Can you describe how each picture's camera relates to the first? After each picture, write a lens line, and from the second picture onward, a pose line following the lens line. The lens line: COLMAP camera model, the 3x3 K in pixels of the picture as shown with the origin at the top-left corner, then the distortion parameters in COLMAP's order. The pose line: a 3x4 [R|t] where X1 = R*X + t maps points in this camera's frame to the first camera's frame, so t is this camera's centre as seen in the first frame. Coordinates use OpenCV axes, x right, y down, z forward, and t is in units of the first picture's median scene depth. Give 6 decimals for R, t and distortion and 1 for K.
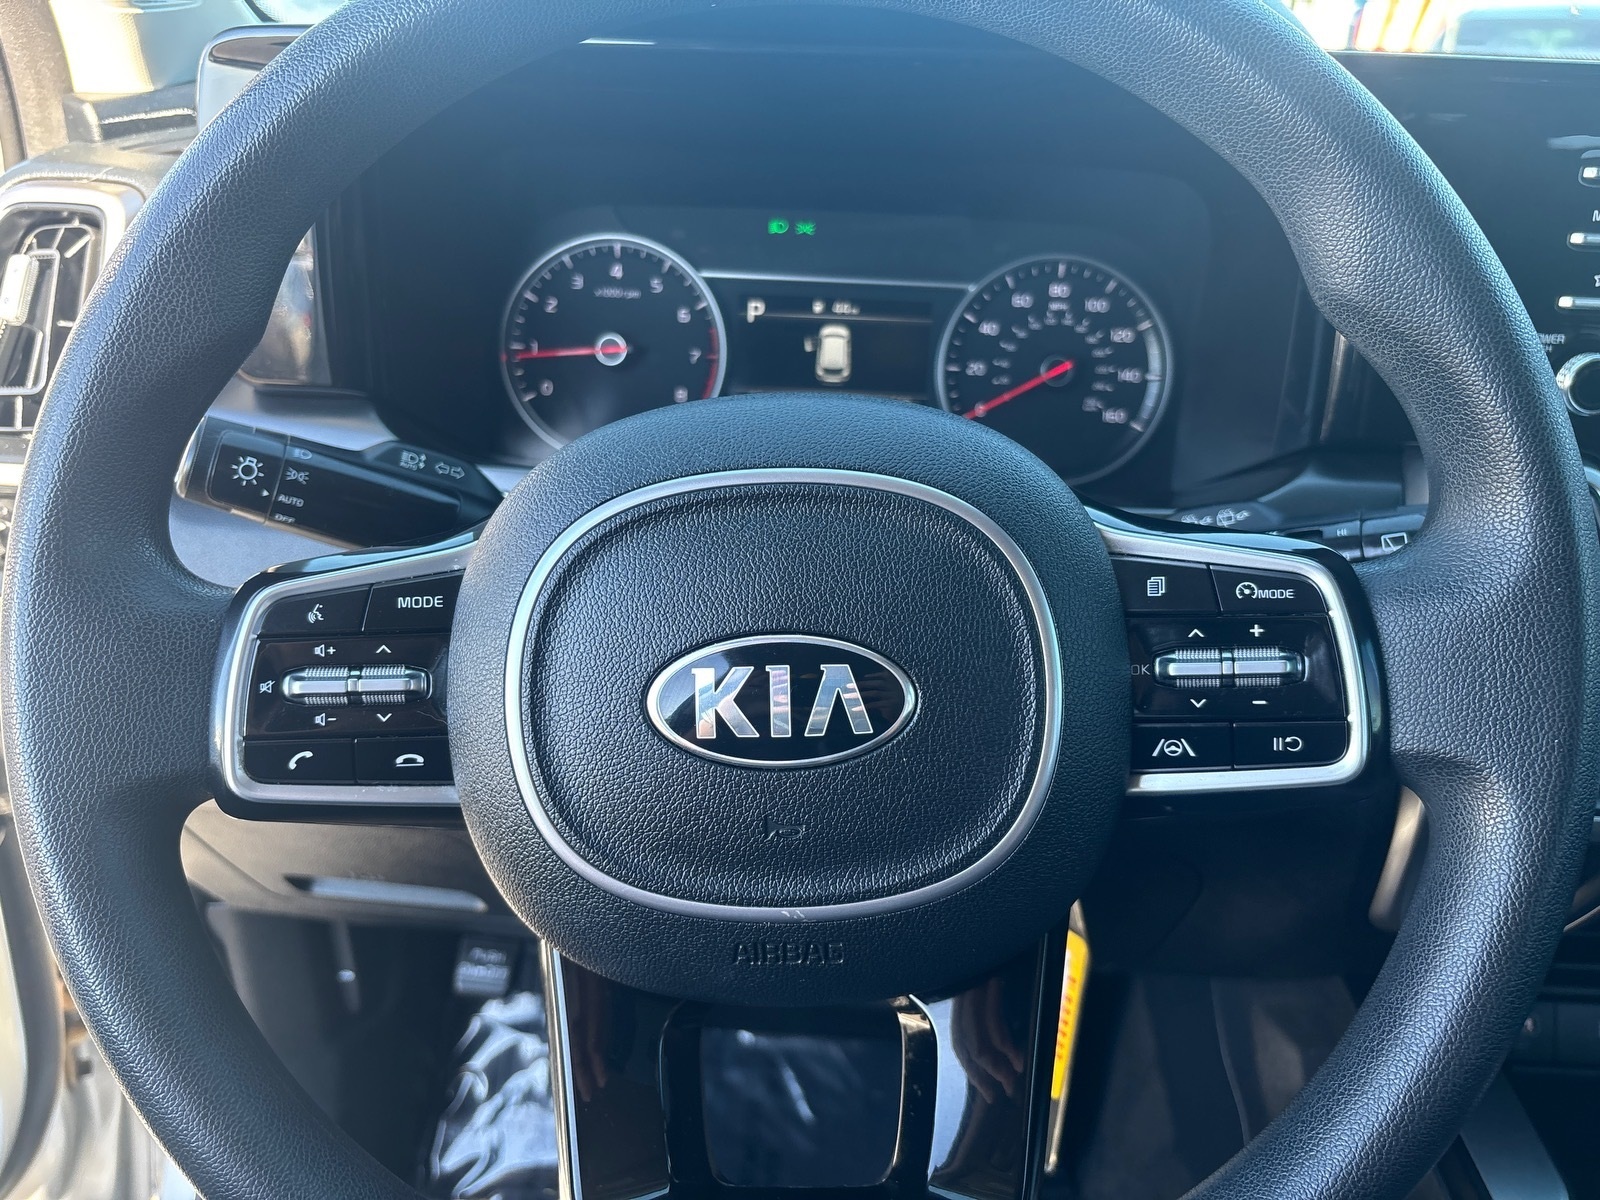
lens RADIAL K [[1190.0, 0, 795.6], [0, 1190.0, 604.1], [0, 0, 1]] dist [0.011280, -0.007558]
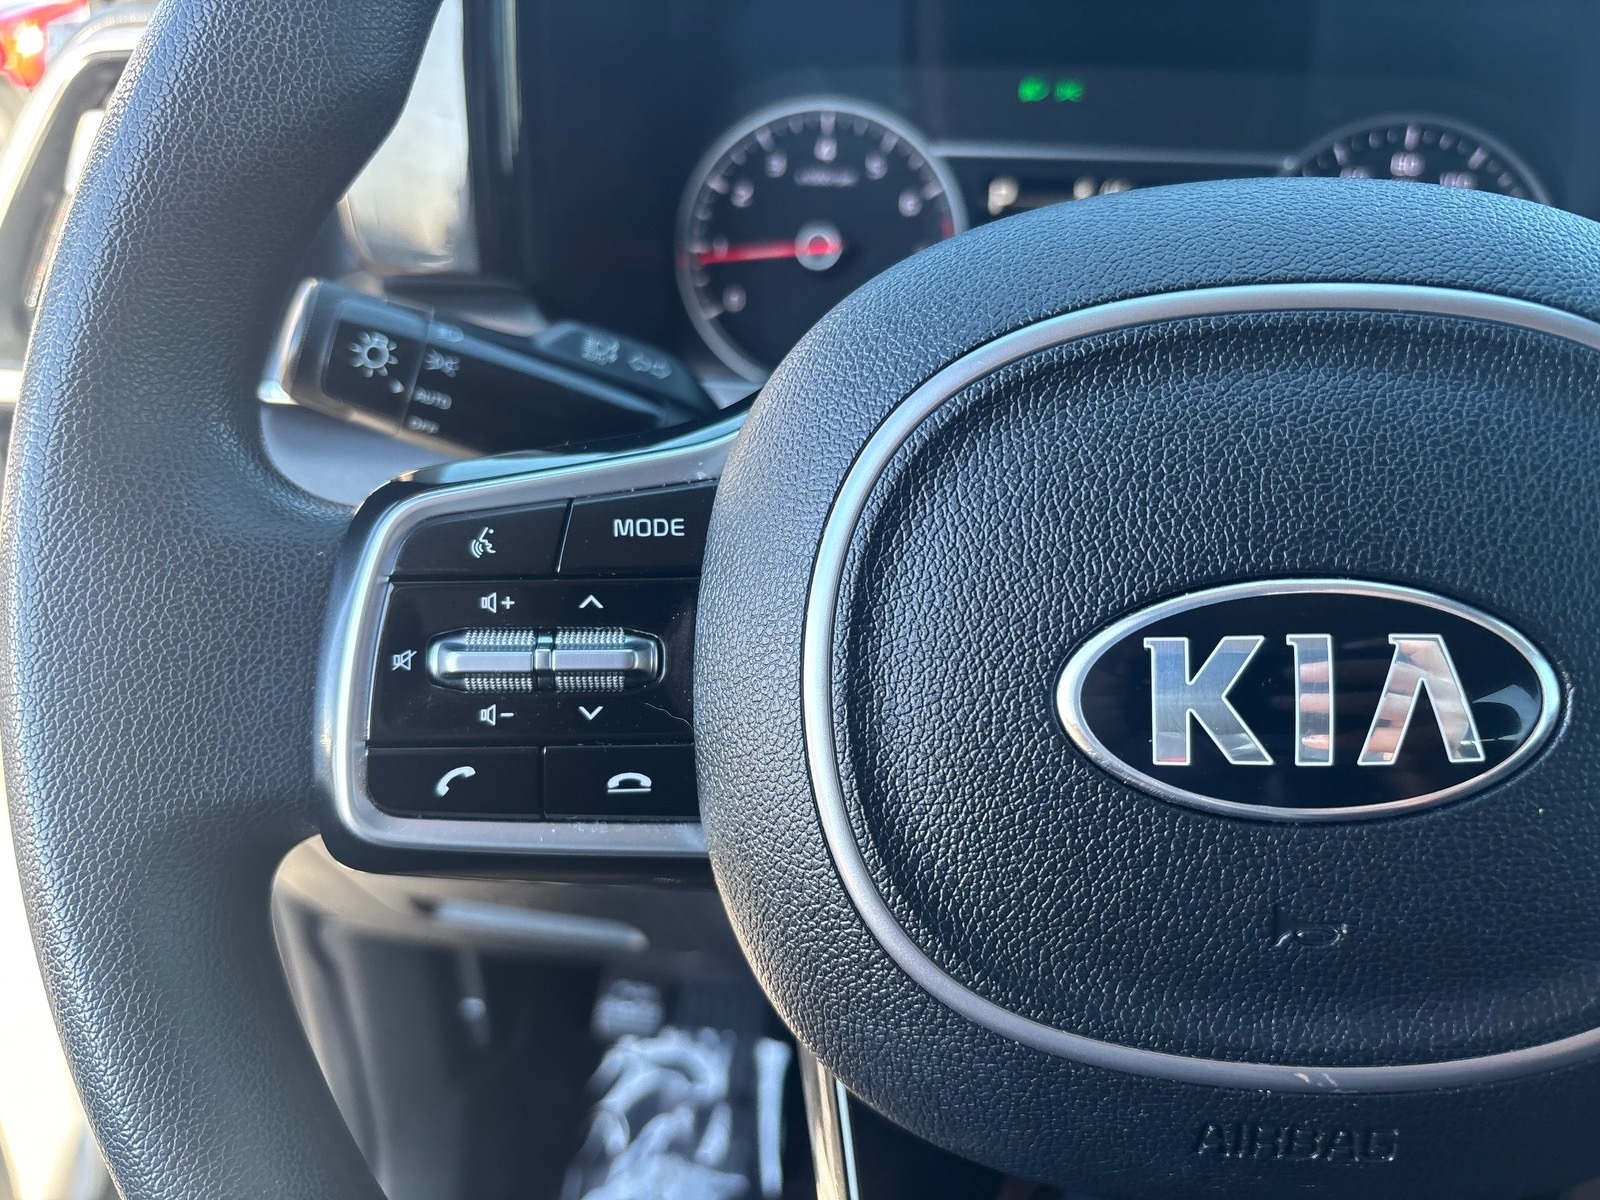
lens RADIAL K [[1185.0, 0, 800.0], [0, 1185.0, 600.0], [0, 0, 1]] dist [-0.005023, -0.007267]
pose [[0.996990, 0.011384, -0.076684, -0.192739], [-0.011463, 0.999934, -0.000584, 0.036307], [0.076672, 0.001461, 0.997055, 0.403845]]
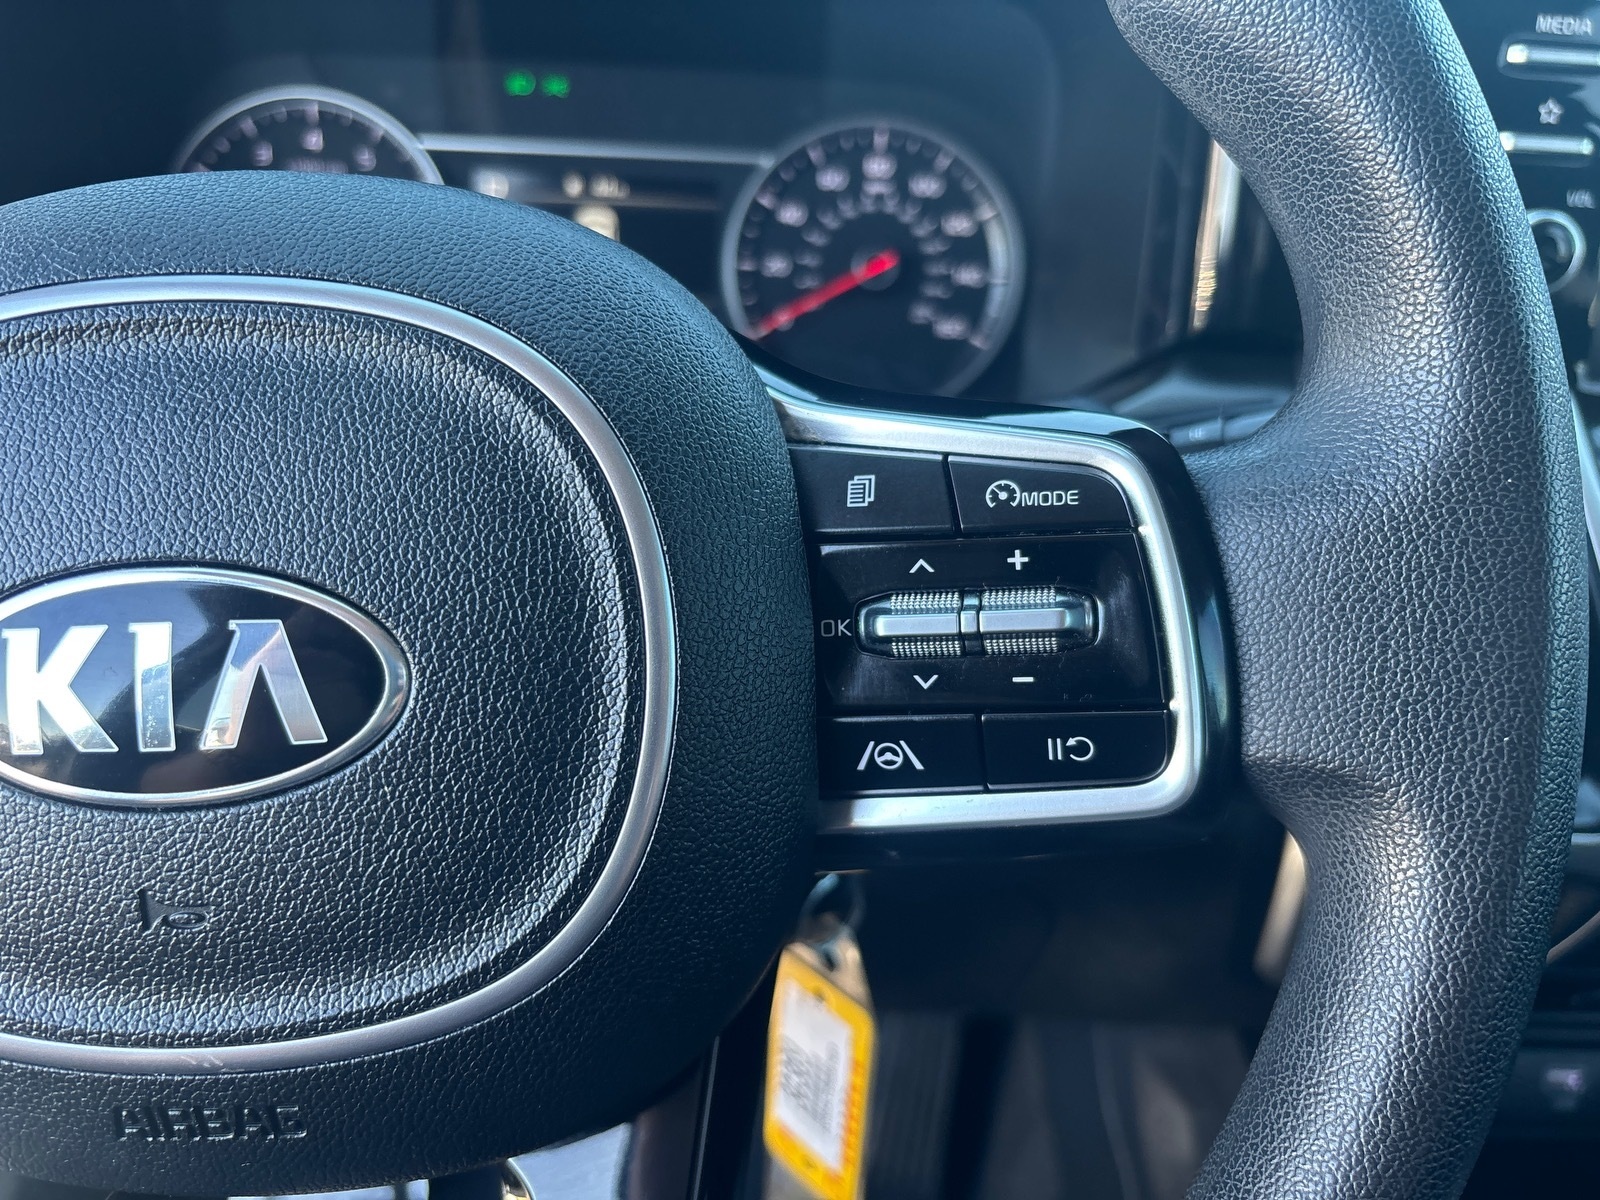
lens RADIAL K [[1185.0, 0, 800.0], [0, 1185.0, 600.0], [0, 0, 1]] dist [-0.005023, -0.007267]
pose [[0.998990, -0.006739, 0.044415, 0.244698], [0.006610, 0.999974, 0.003043, 0.038929], [-0.044434, -0.002747, 0.999009, 0.401619]]
